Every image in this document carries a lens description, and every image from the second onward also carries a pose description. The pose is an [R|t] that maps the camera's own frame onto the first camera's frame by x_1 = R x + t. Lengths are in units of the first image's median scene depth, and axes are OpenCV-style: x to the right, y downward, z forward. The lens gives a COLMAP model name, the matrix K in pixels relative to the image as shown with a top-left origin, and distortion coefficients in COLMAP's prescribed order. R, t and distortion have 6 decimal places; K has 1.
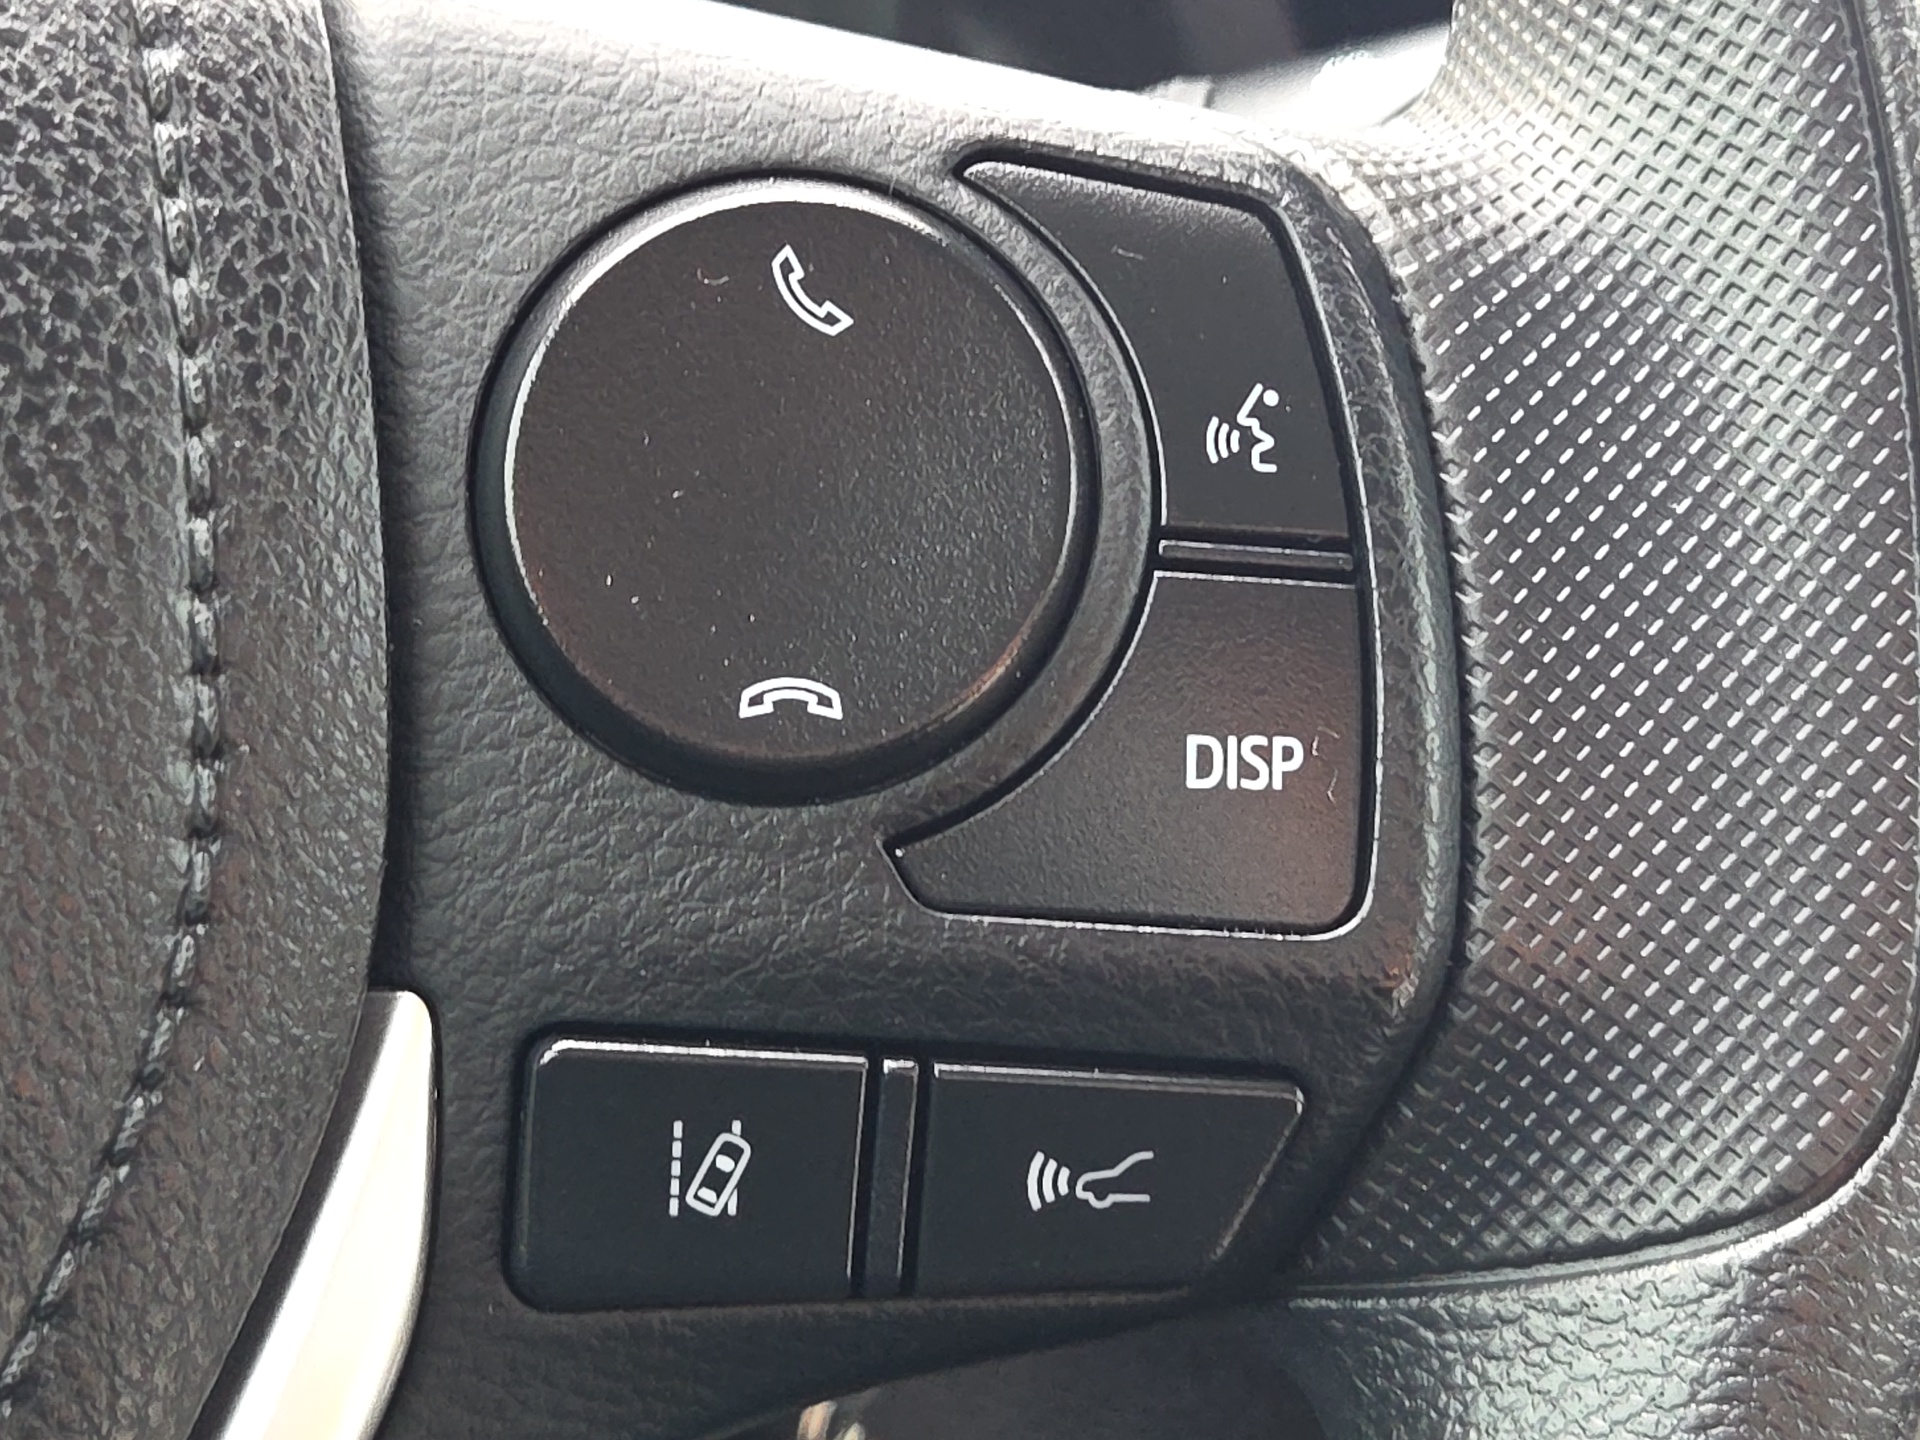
lens RADIAL K [[3543.8, 0, 924.9], [0, 3543.8, 616.7], [0, 0, 1]] dist [0.078221, 0.000000]
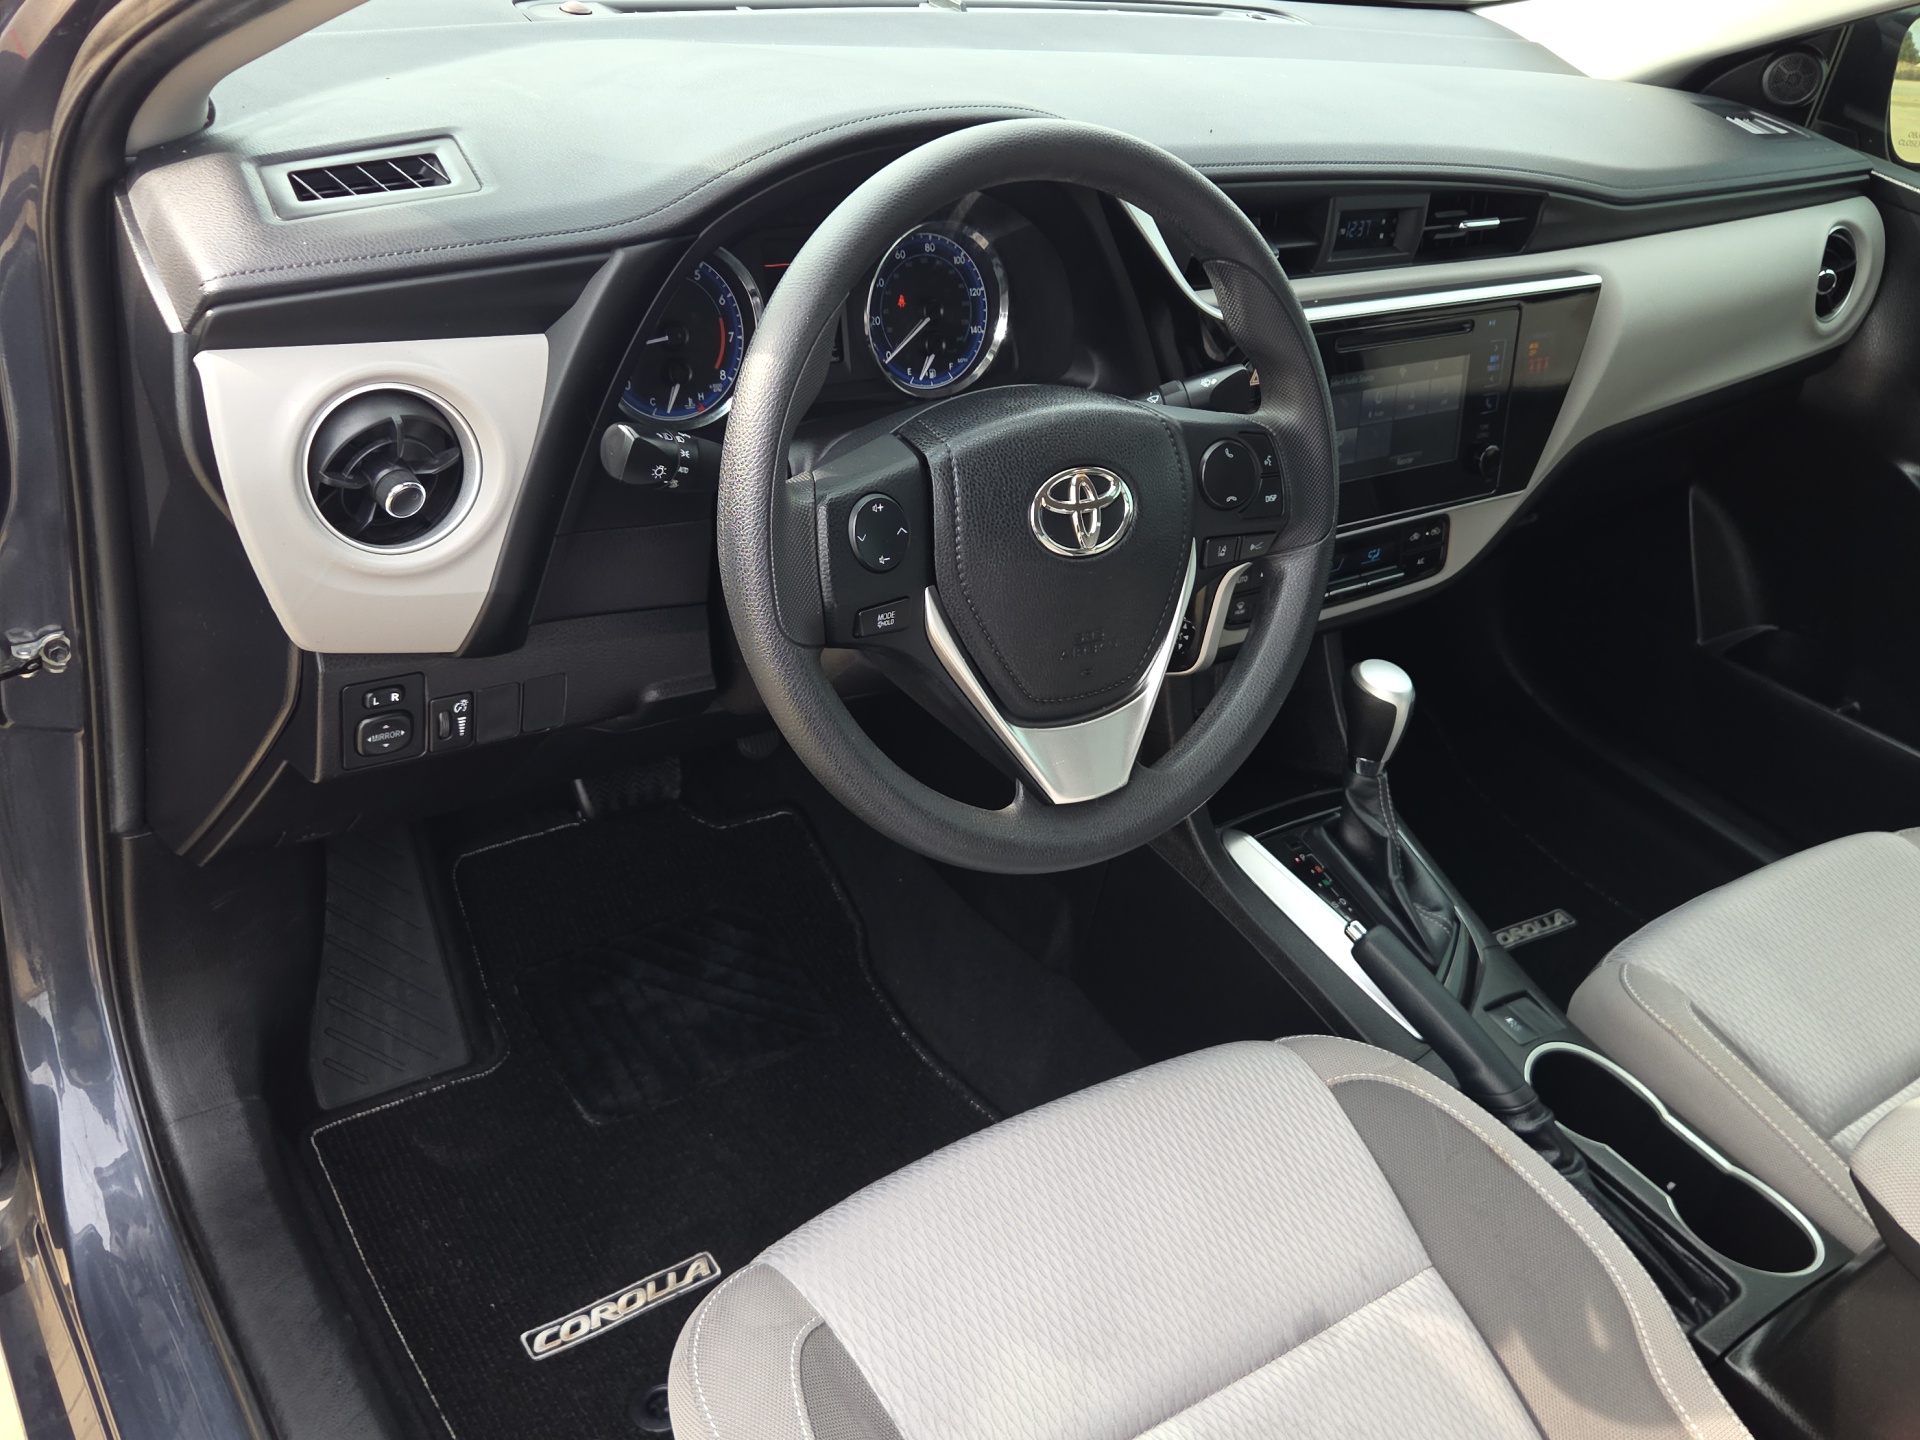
lens RADIAL K [[1733.3, 0, 944.0], [0, 1733.3, 698.9], [0, 0, 1]] dist [0.056067, -0.016066]
pose [[0.929864, -0.170673, 0.325921, -2.237326], [0.079980, 0.958474, 0.273734, -0.755269], [-0.359106, -0.228468, 0.904901, -2.852486]]
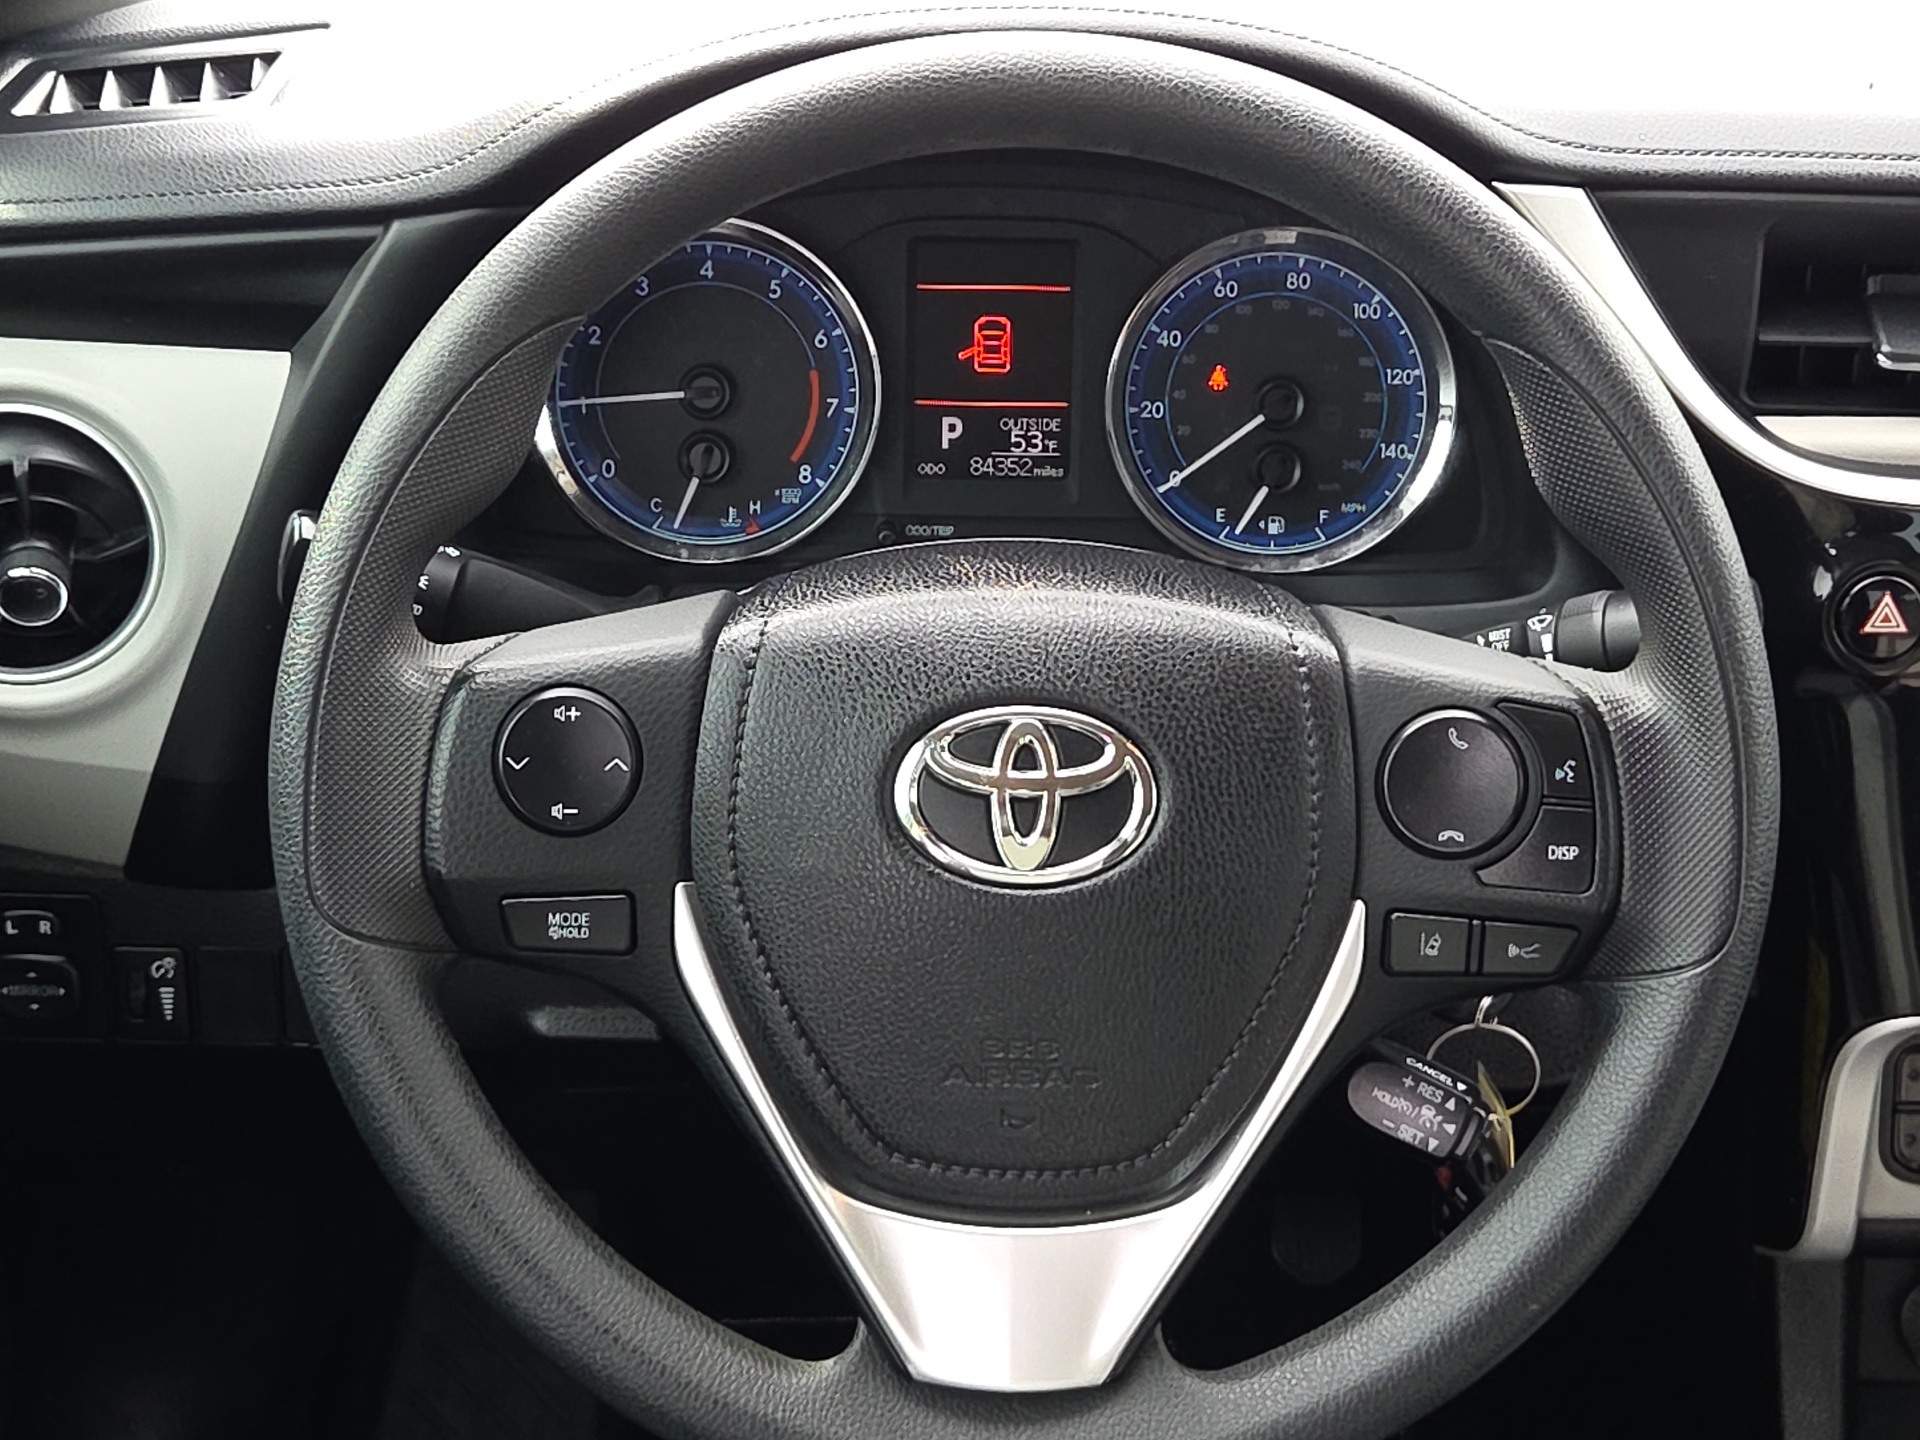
lens RADIAL K [[3537.2, 0, 960.8], [0, 3537.2, 659.7], [0, 0, 1]] dist [0.099488, 0.000000]
pose [[0.974098, 0.022096, -0.225043, 0.334894], [0.001258, 0.994669, 0.103107, -0.614789], [0.226121, -0.100719, 0.968878, -3.165283]]
